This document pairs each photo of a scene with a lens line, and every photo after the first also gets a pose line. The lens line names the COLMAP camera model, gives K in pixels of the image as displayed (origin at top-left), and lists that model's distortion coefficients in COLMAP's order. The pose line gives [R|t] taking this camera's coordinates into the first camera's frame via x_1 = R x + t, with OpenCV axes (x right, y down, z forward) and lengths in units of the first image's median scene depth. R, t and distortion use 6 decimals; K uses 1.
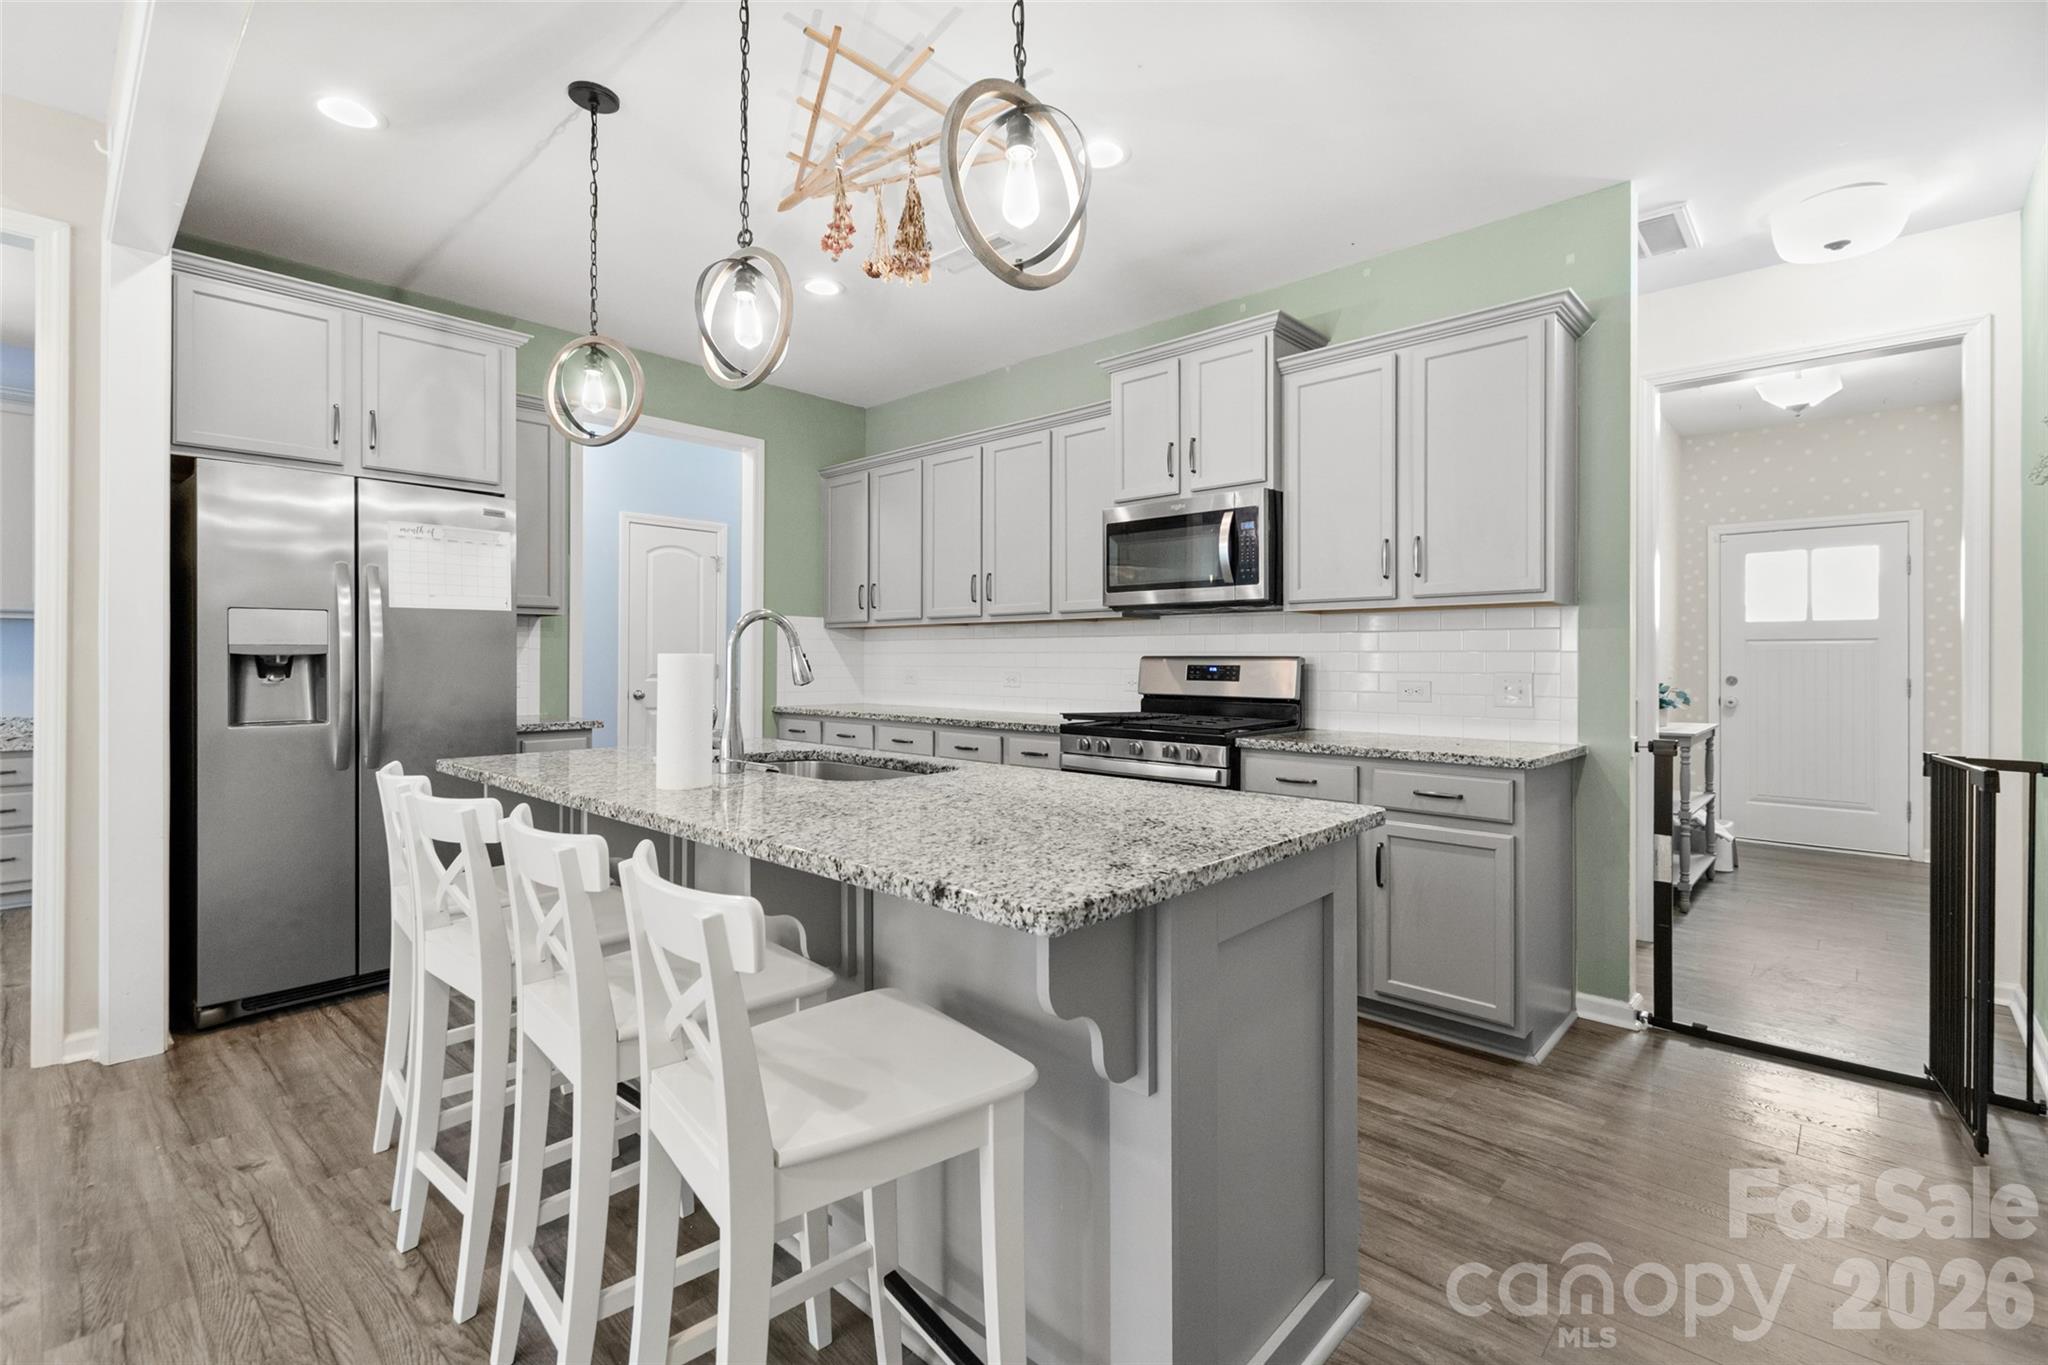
lens RADIAL K [[900.0, 0, 1026.7], [0, 900.0, 657.7], [0, 0, 1]] dist [-0.000351, 0.000034]
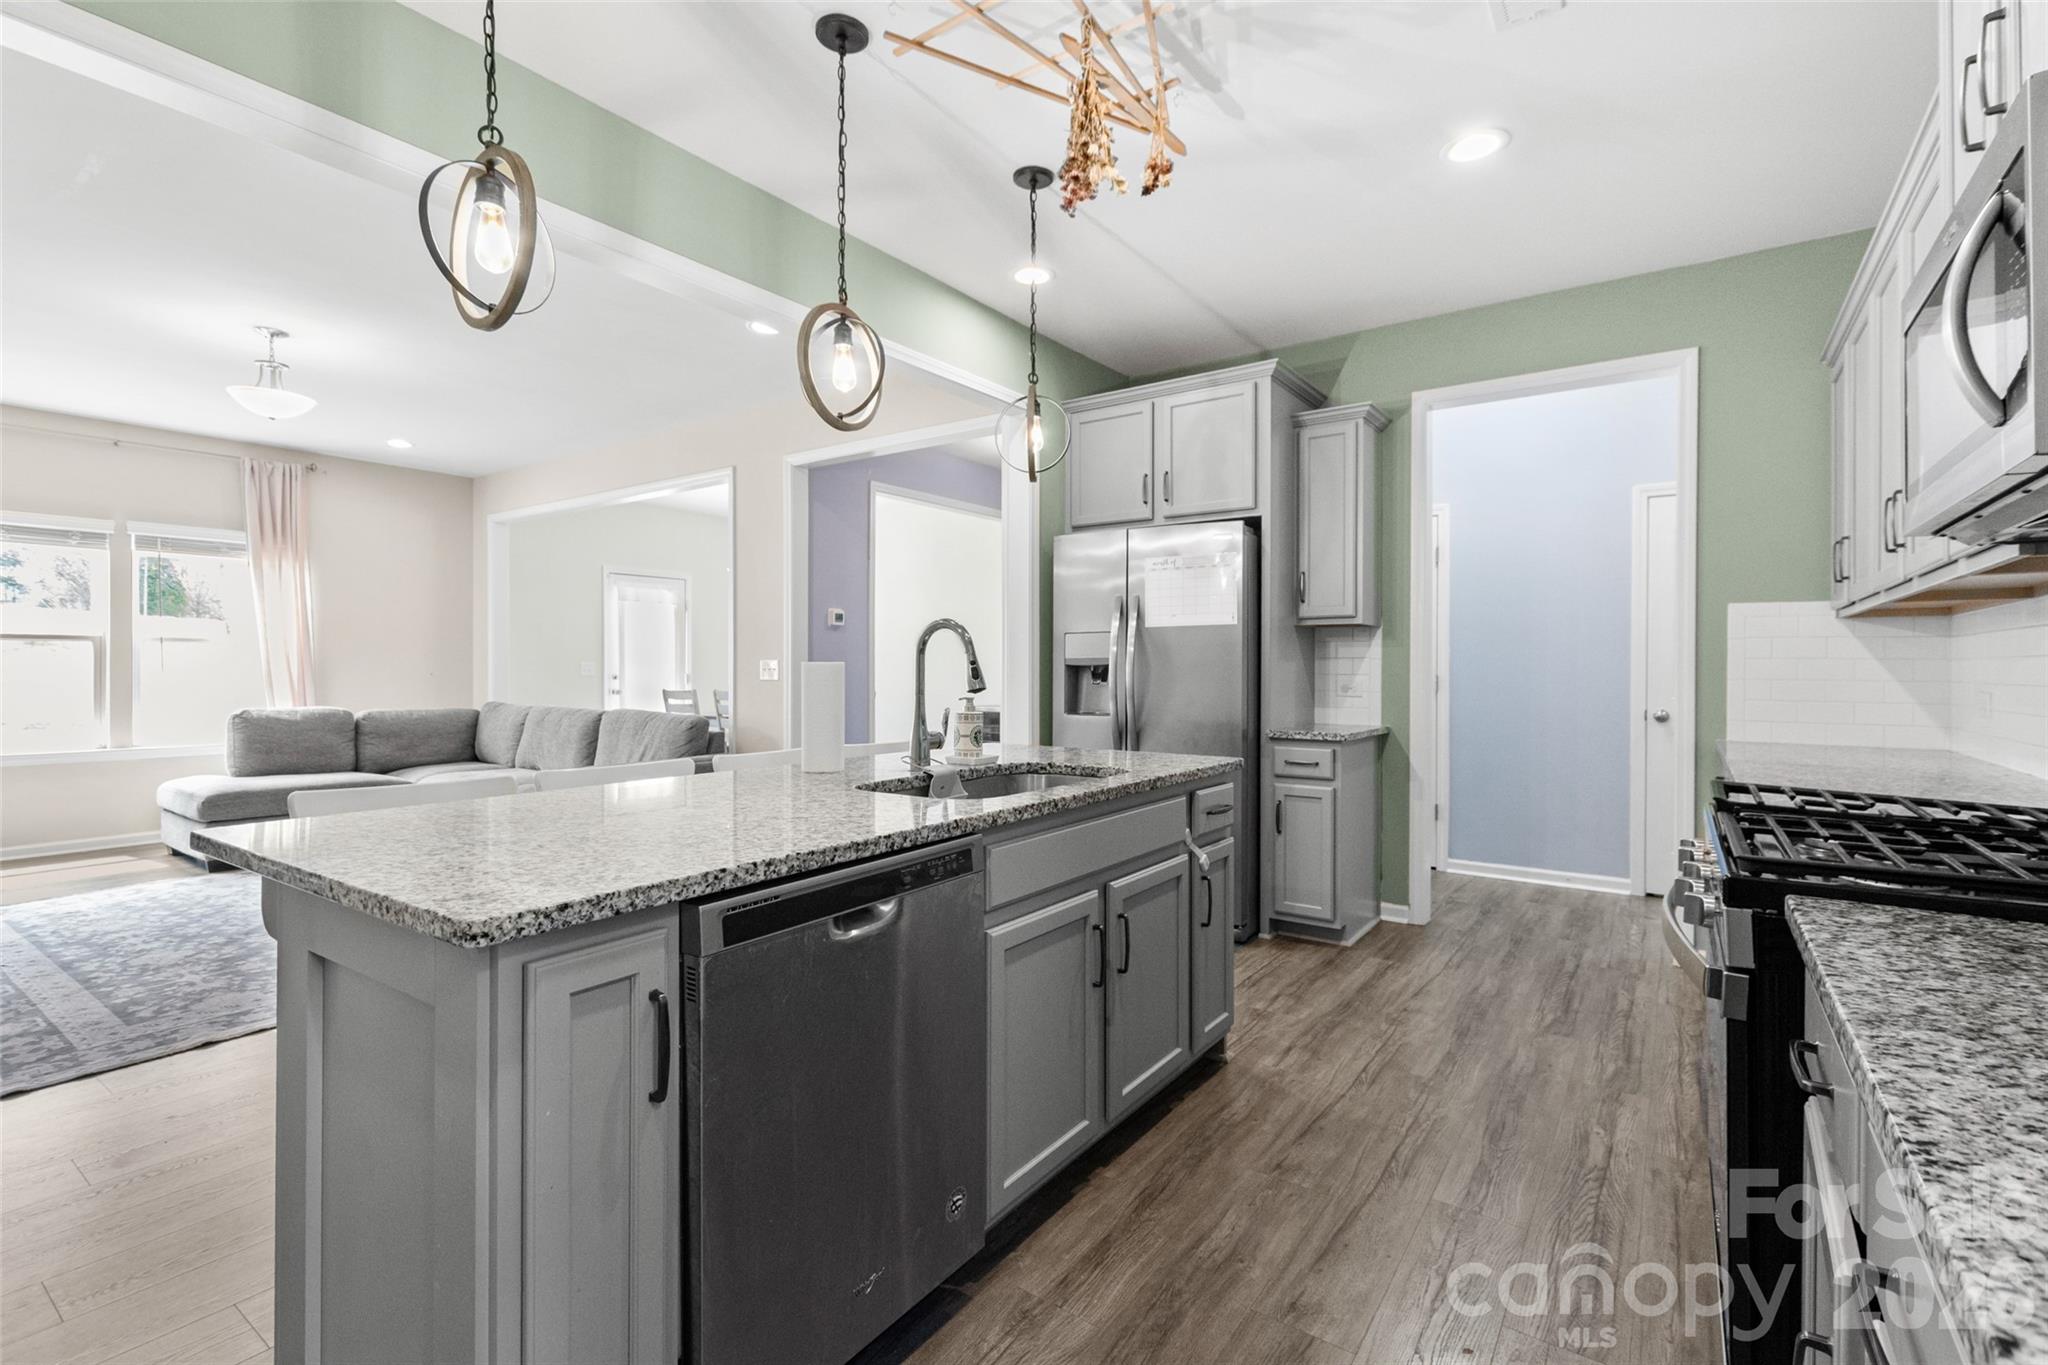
lens RADIAL K [[918.7, 0, 1032.1], [0, 918.7, 665.9], [0, 0, 1]] dist [0.002641, 0.000408]
pose [[0.124319, -0.004780, -0.992231, 0.505513], [-0.001549, 0.999986, -0.005011, 0.004772], [0.992241, 0.002160, 0.124310, 0.625313]]
